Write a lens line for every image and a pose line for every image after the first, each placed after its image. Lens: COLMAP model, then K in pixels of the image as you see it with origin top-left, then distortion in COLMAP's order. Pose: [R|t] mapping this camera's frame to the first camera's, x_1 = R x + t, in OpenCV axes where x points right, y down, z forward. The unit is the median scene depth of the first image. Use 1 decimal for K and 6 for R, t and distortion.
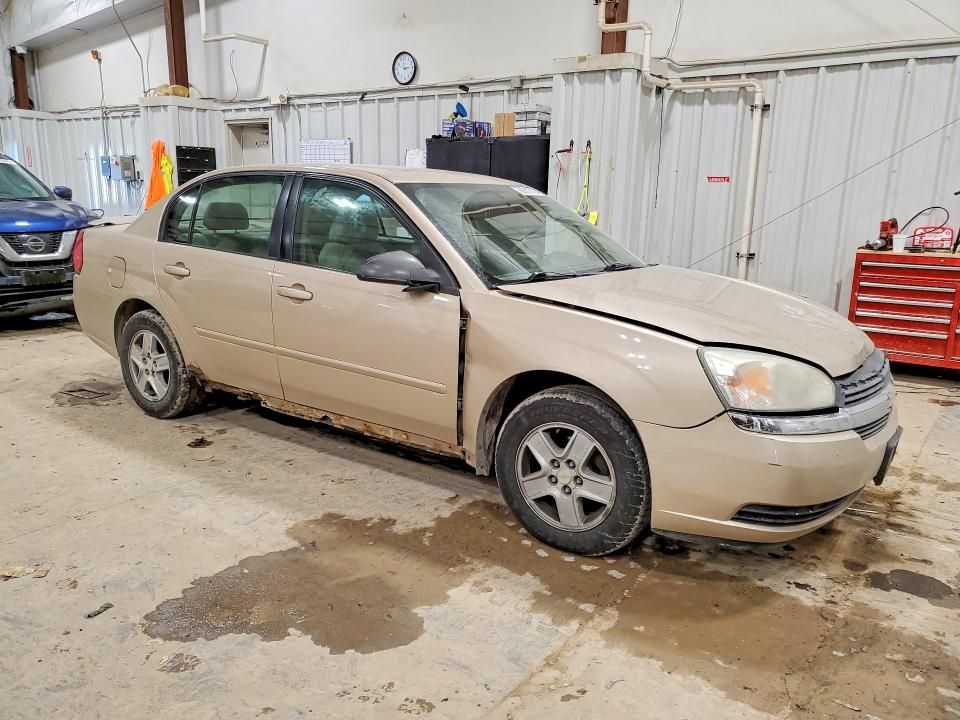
lens RADIAL K [[731.3, 0, 473.9], [0, 731.3, 362.3], [0, 0, 1]] dist [-0.038174, 0.056576]
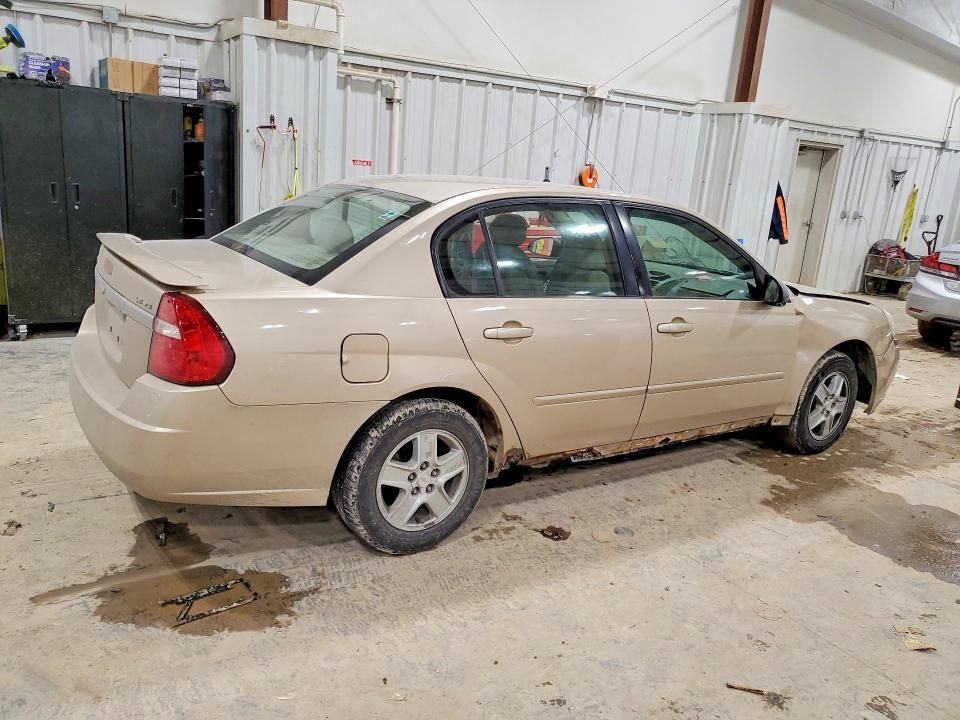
lens RADIAL K [[731.3, 0, 473.9], [0, 731.3, 362.3], [0, 0, 1]] dist [-0.038174, 0.056576]
pose [[0.385112, -0.224495, 0.895149, -1.113756], [0.144140, 0.972690, 0.181929, -0.239222], [-0.911544, 0.058964, 0.406953, 0.749851]]
